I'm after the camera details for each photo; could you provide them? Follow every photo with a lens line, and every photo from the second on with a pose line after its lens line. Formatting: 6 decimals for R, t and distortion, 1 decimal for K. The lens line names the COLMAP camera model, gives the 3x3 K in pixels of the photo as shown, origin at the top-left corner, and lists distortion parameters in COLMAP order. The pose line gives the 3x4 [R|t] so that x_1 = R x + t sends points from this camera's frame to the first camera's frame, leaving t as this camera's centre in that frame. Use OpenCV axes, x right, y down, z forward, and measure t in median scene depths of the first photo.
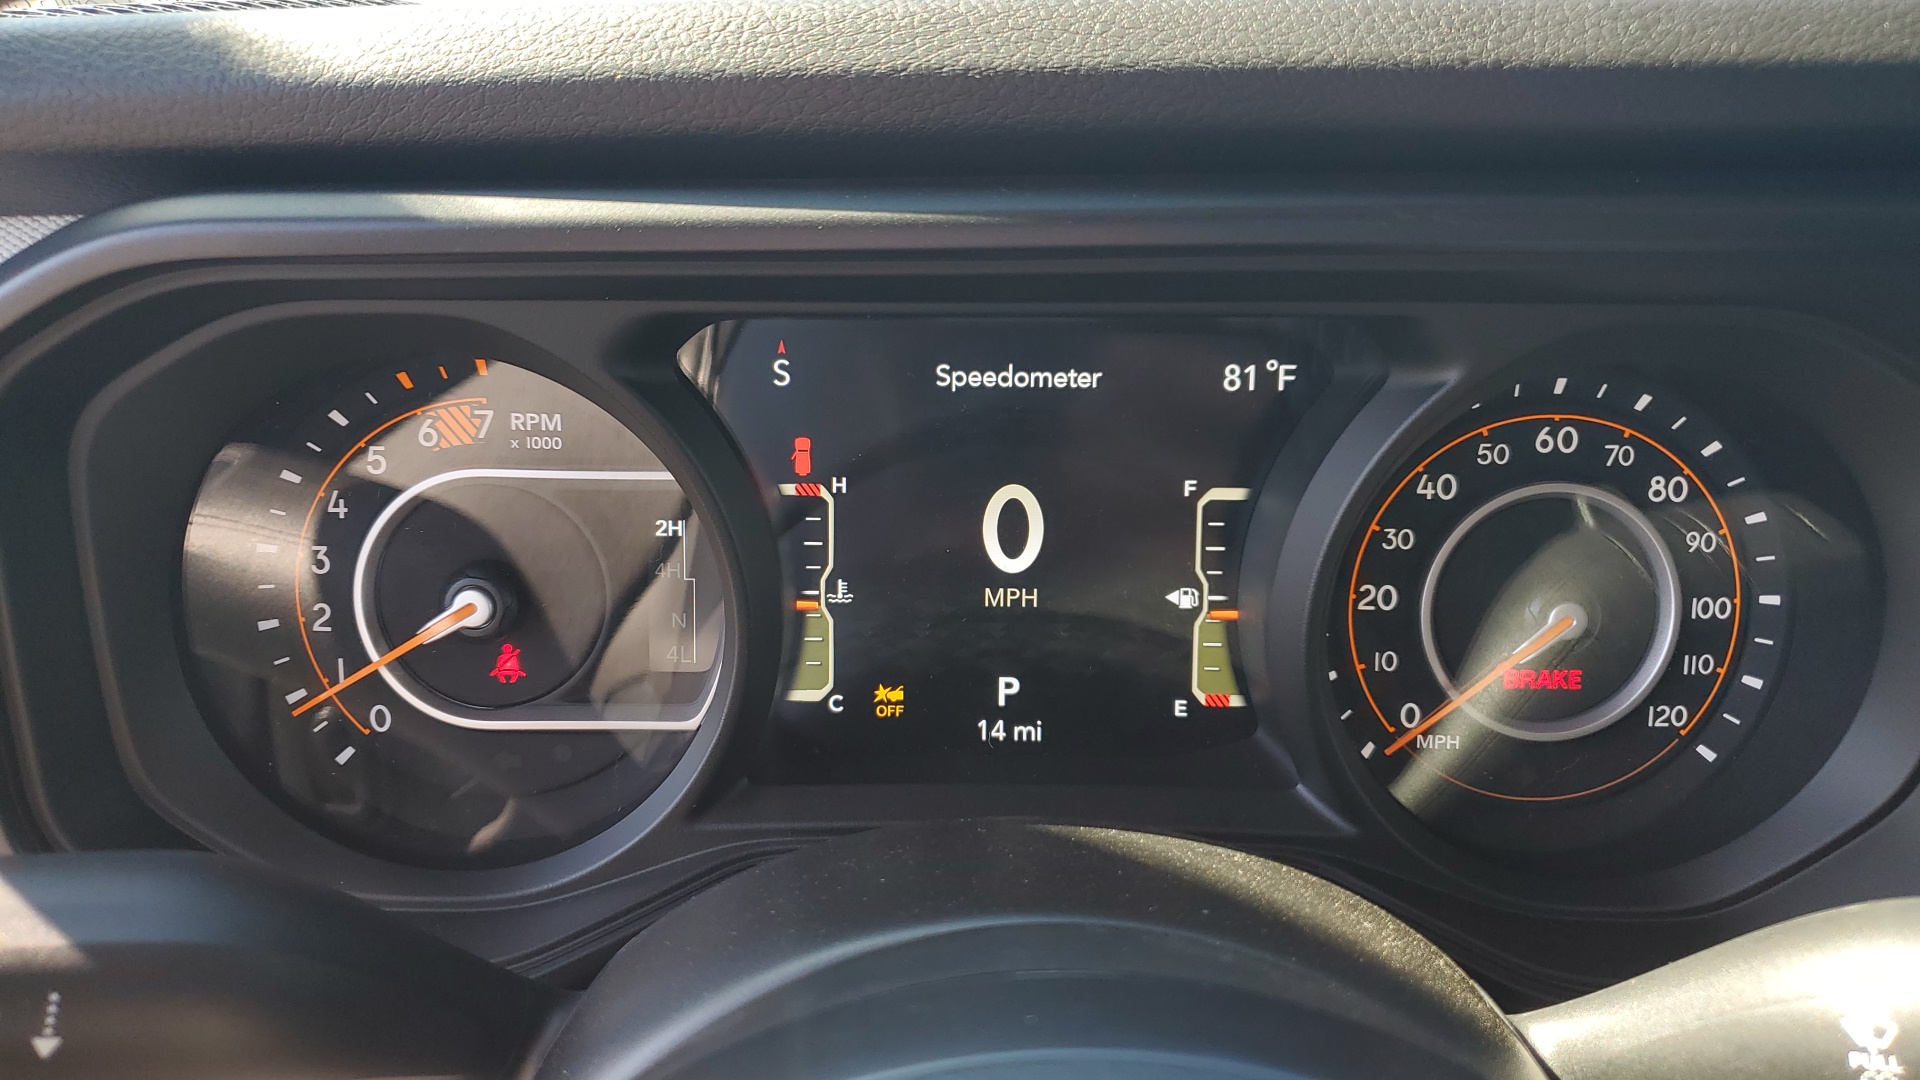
lens RADIAL K [[1508.8, 0, 973.5], [0, 1508.8, 529.2], [0, 0, 1]] dist [0.065473, -0.073064]
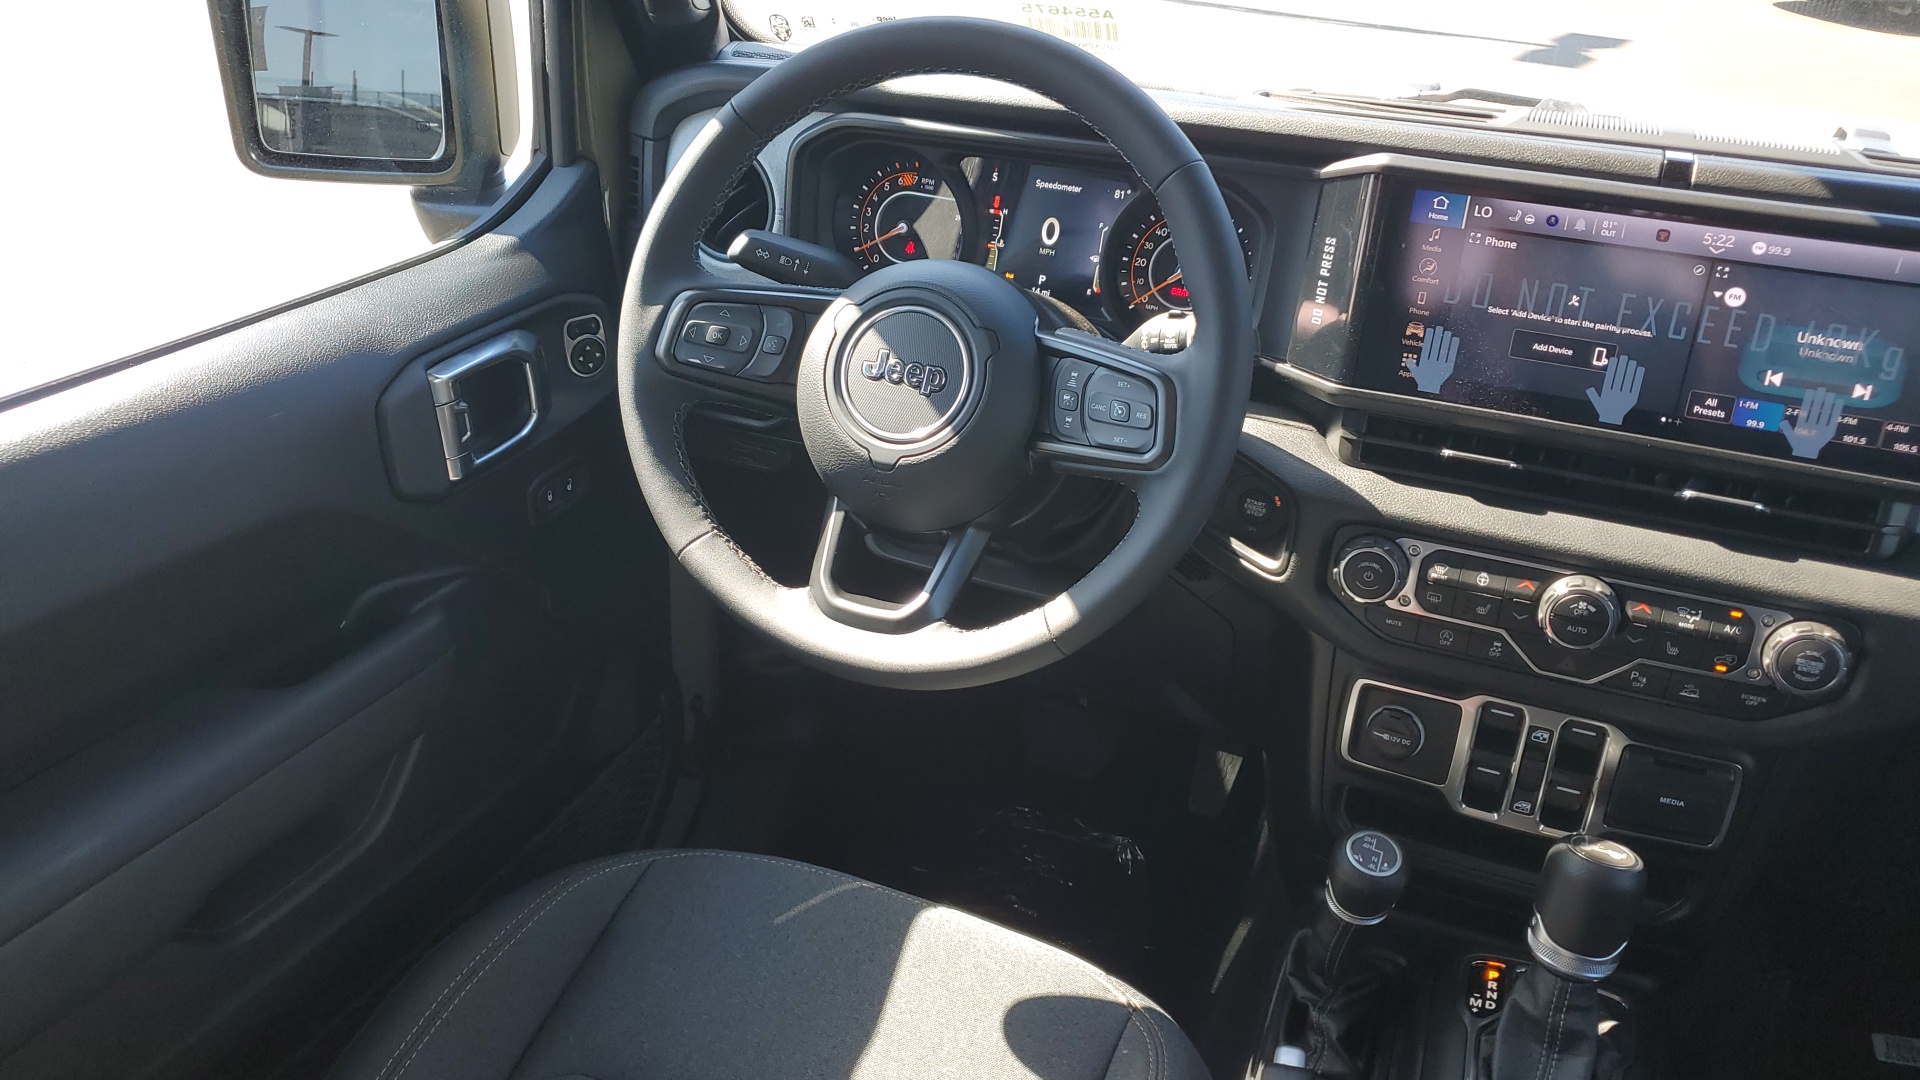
lens RADIAL K [[1508.8, 0, 978.9], [0, 1508.8, 540.5], [0, 0, 1]] dist [0.065473, -0.073064]
pose [[0.918417, 0.195822, -0.343751, 1.216722], [-0.182656, 0.980637, 0.070619, 0.484320], [0.350924, -0.002069, 0.936402, -2.320772]]
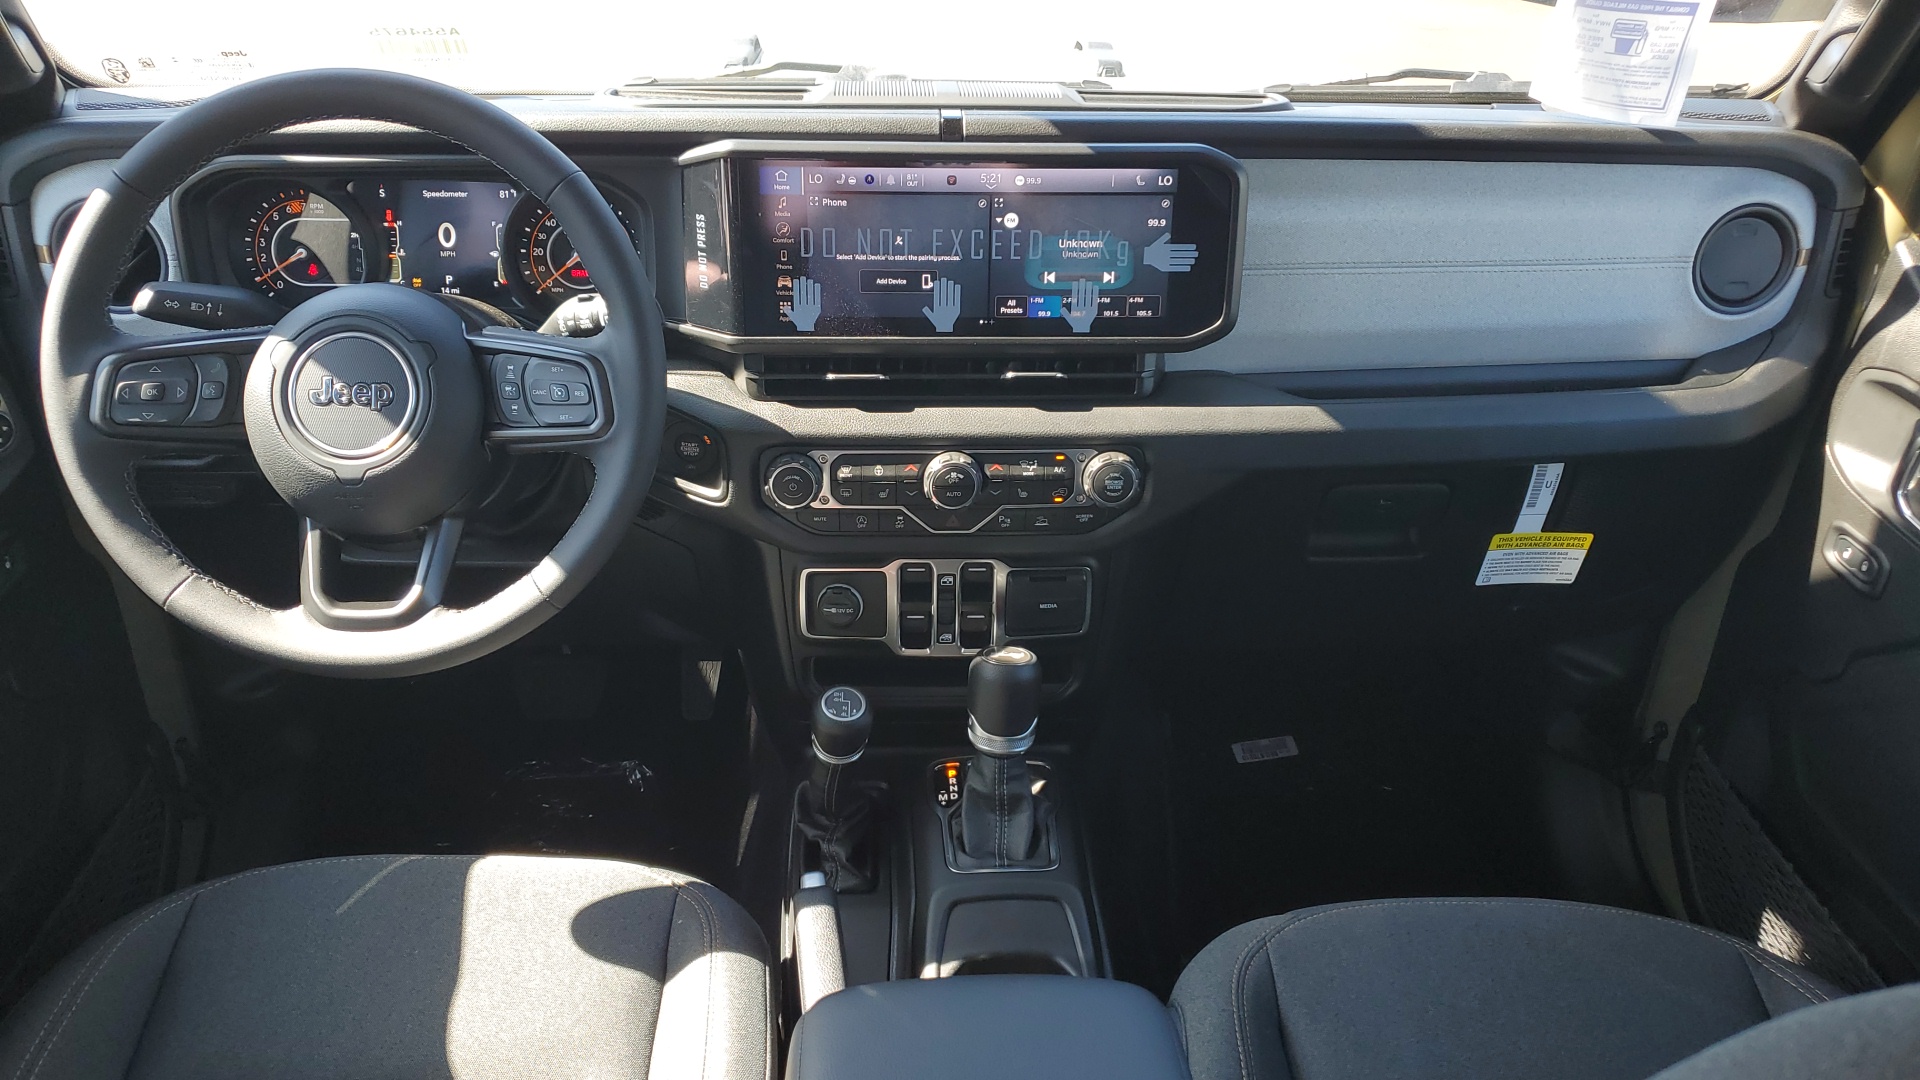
lens RADIAL K [[1508.8, 0, 948.4], [0, 1508.8, 548.4], [0, 0, 1]] dist [0.065473, -0.073064]
pose [[0.999966, -0.007729, 0.002930, 1.272937], [0.007396, 0.994929, 0.100303, 0.409917], [-0.003691, -0.100277, 0.994953, -2.887307]]
